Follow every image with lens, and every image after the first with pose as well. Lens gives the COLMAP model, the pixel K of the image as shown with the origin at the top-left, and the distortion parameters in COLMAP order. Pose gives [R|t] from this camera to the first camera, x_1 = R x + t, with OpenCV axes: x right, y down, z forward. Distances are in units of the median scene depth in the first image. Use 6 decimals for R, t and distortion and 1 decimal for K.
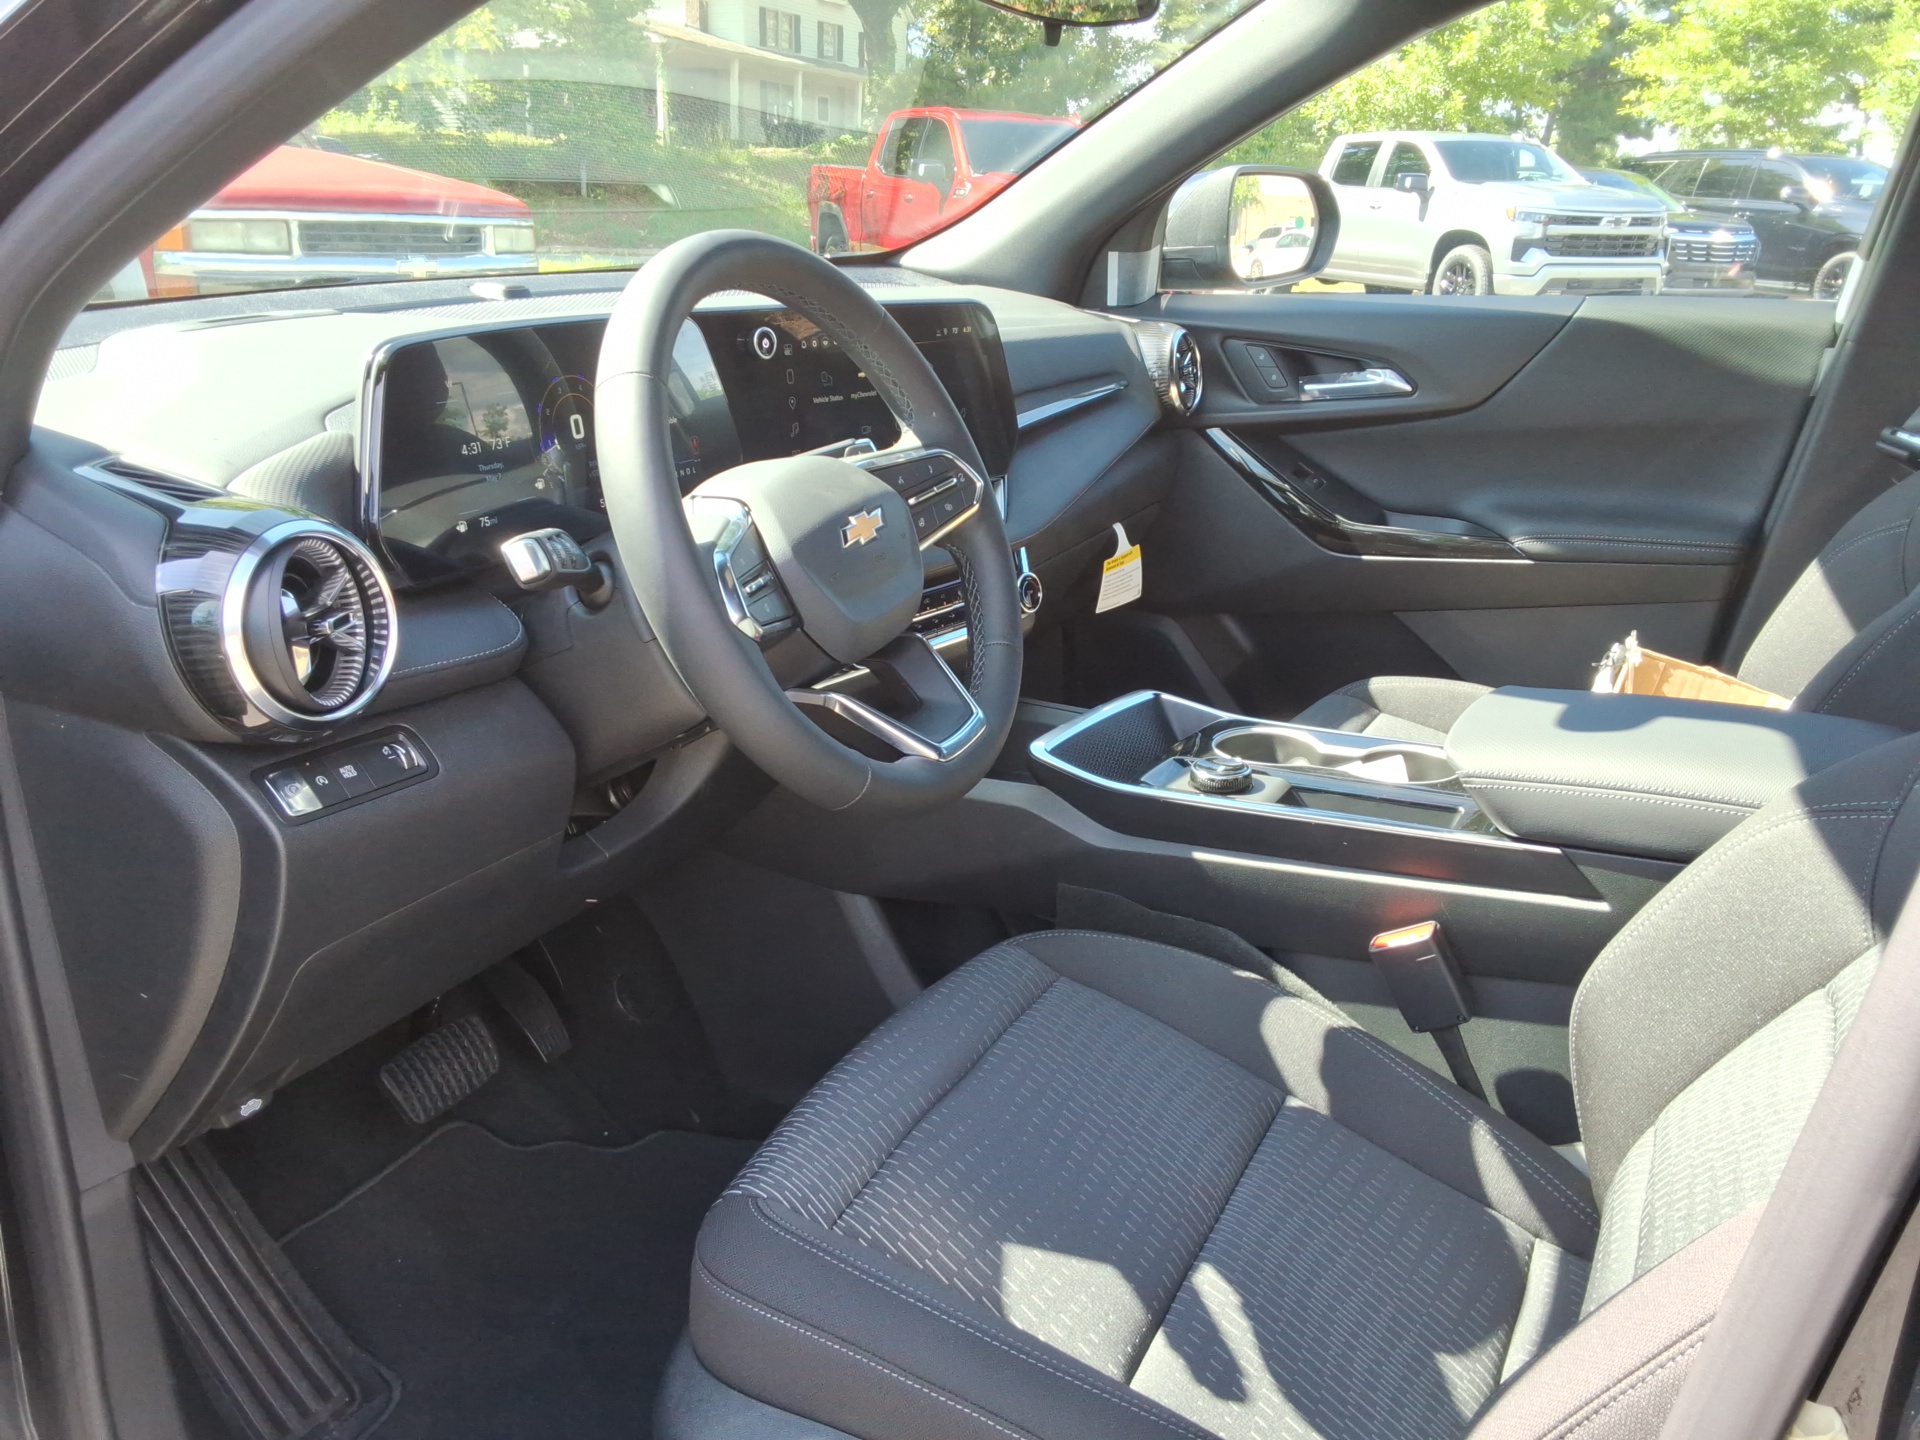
lens RADIAL K [[1547.6, 0, 972.9], [0, 1547.6, 718.4], [0, 0, 1]] dist [0.092071, -0.141269]
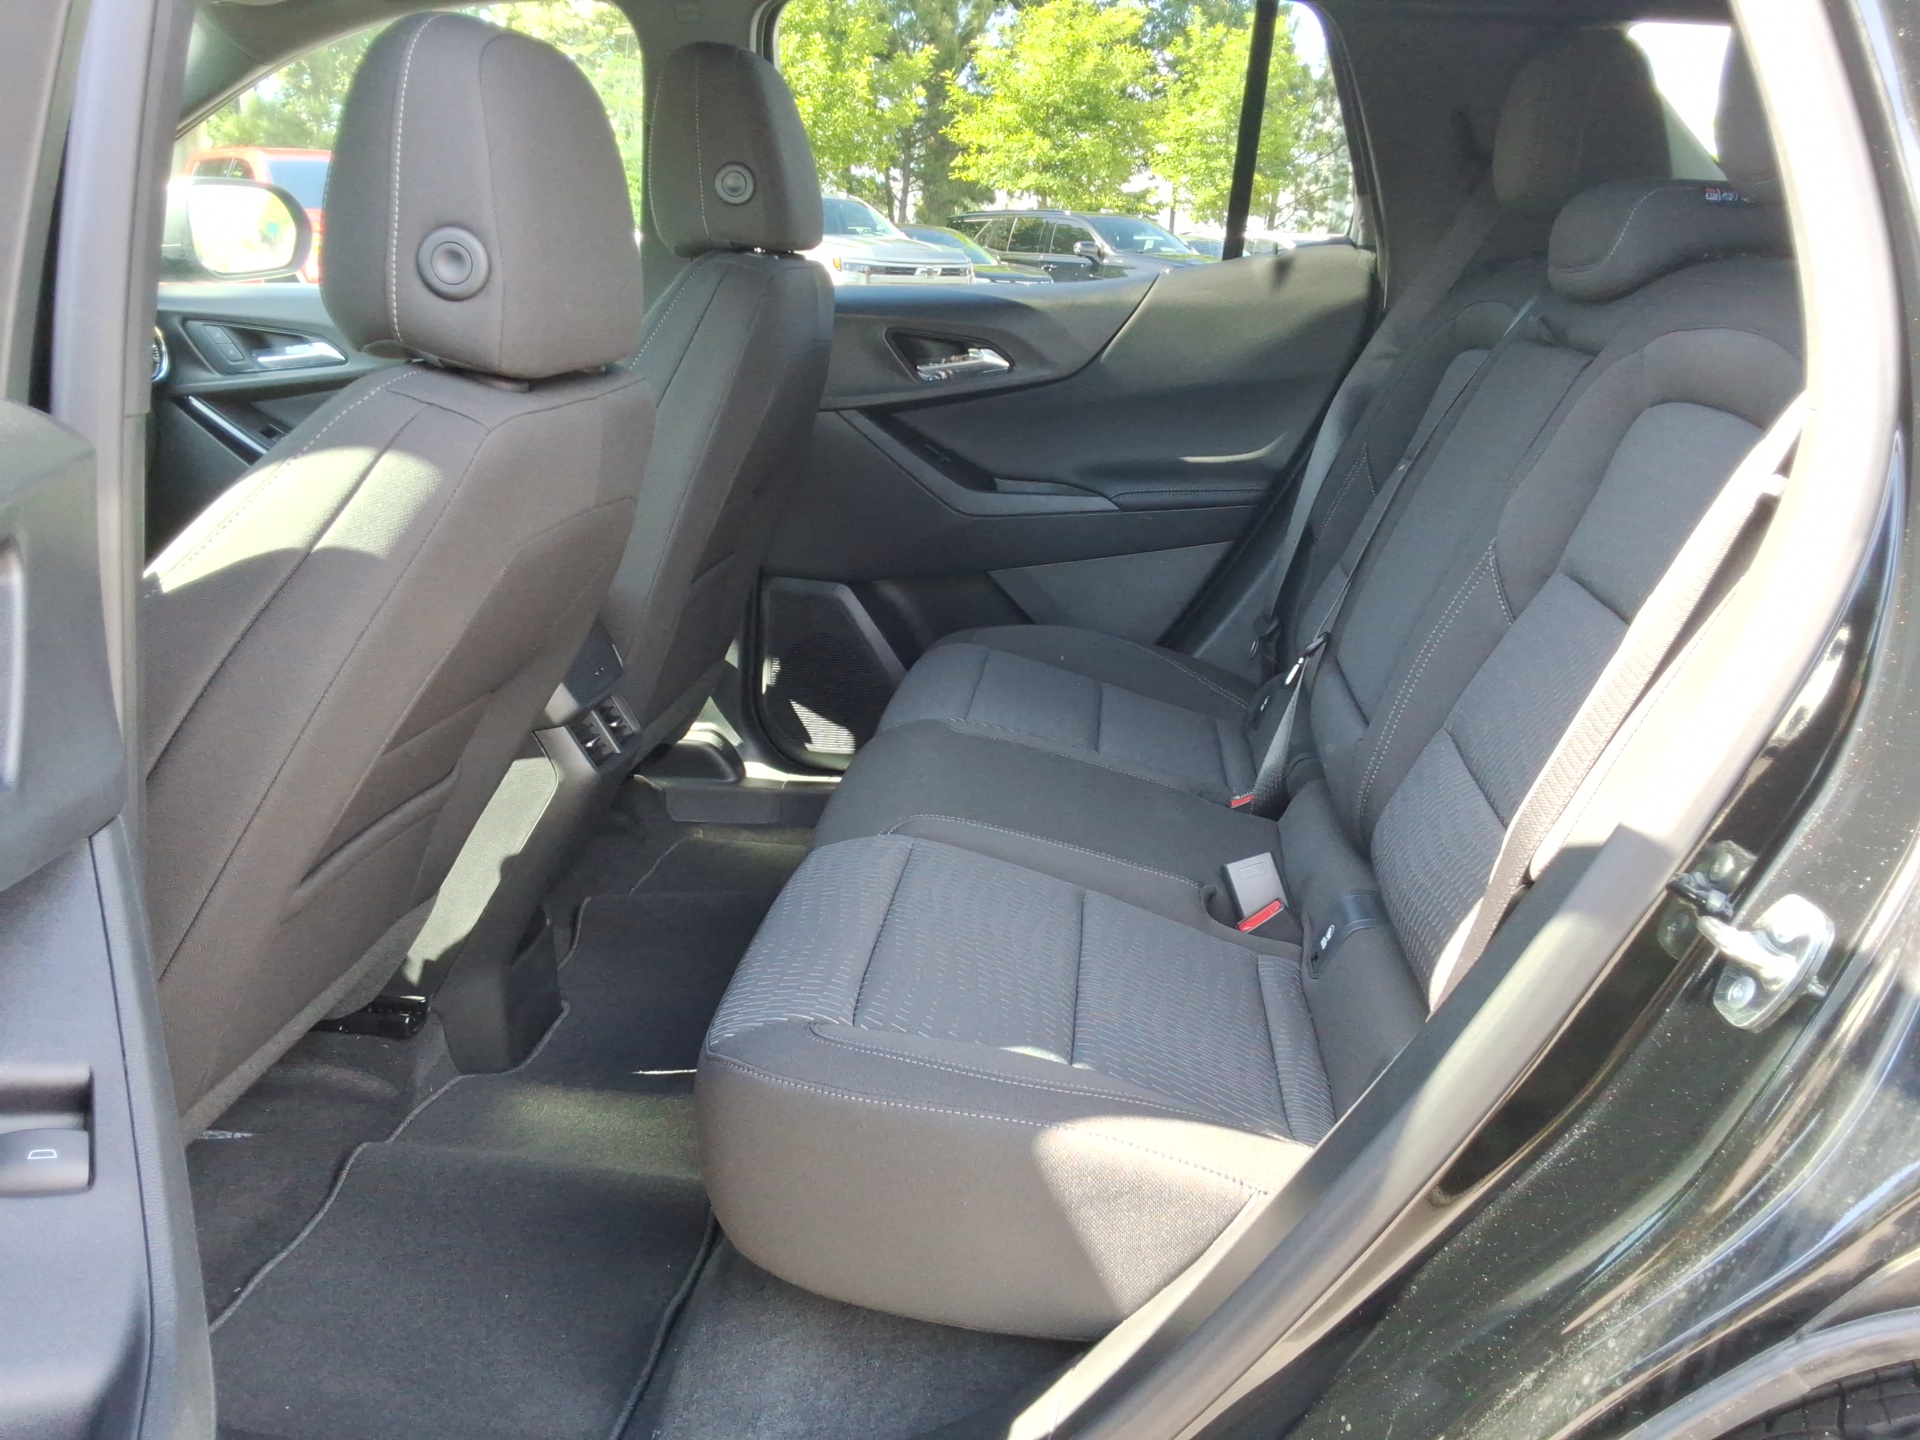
lens RADIAL K [[1547.6, 0, 966.2], [0, 1547.6, 718.4], [0, 0, 1]] dist [0.092071, -0.141269]
pose [[0.938841, -0.095071, 0.330967, 0.034140], [0.105561, 0.994317, -0.013822, 0.015495], [-0.327771, 0.047914, 0.943541, -0.034594]]
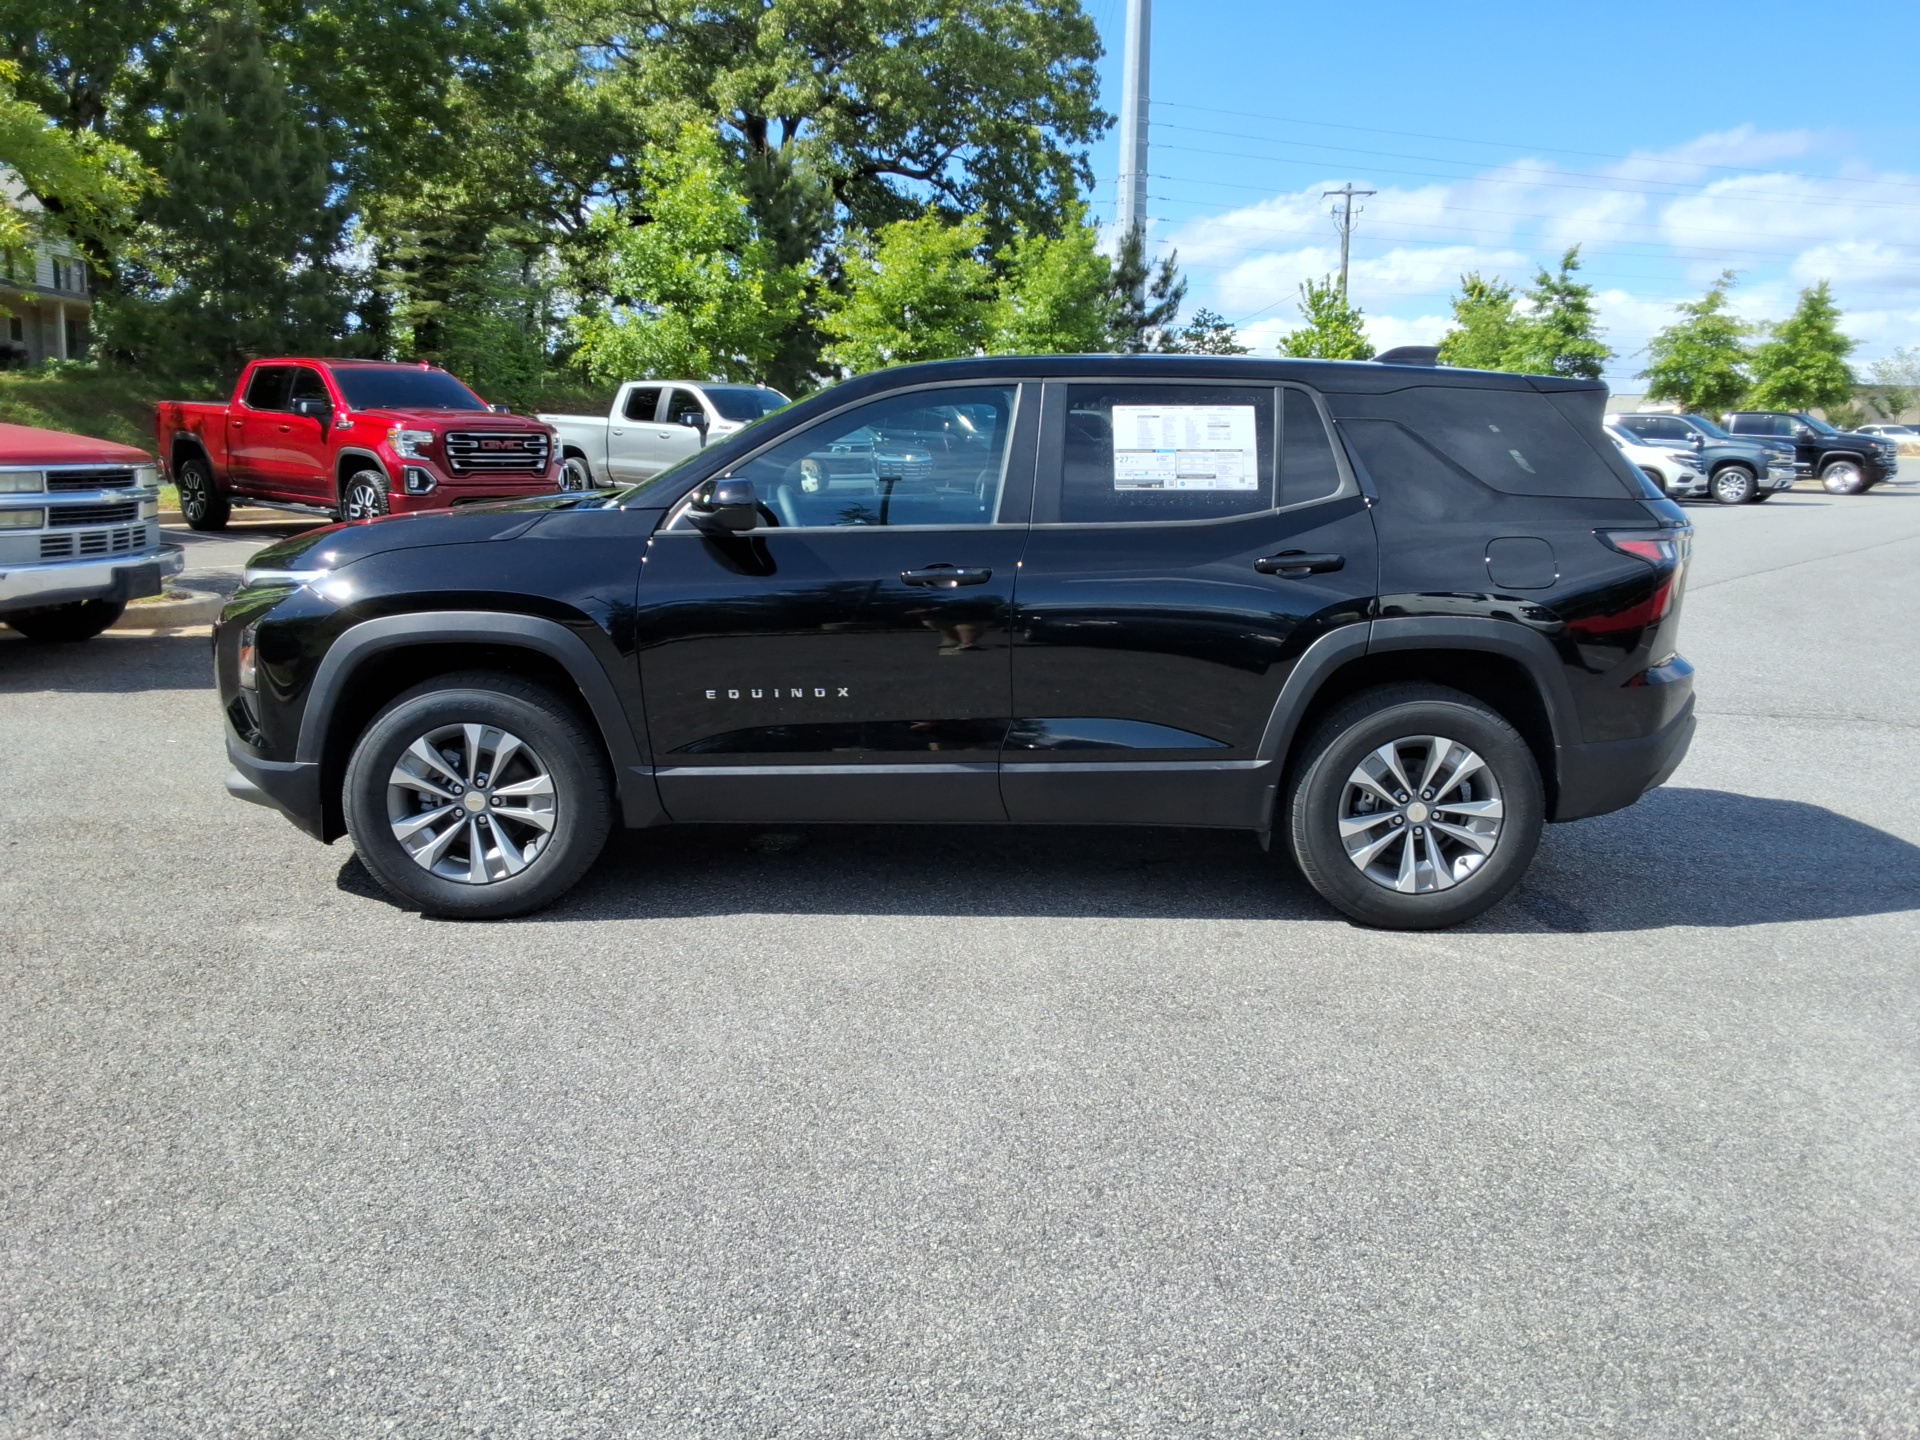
lens RADIAL K [[1547.6, 0, 977.7], [0, 1547.6, 709.3], [0, 0, 1]] dist [0.092071, -0.141269]
pose [[0.887924, -0.088469, 0.451403, -0.111018], [0.148383, 0.983959, -0.099032, 0.057817], [-0.435400, 0.154914, 0.886808, -0.210250]]
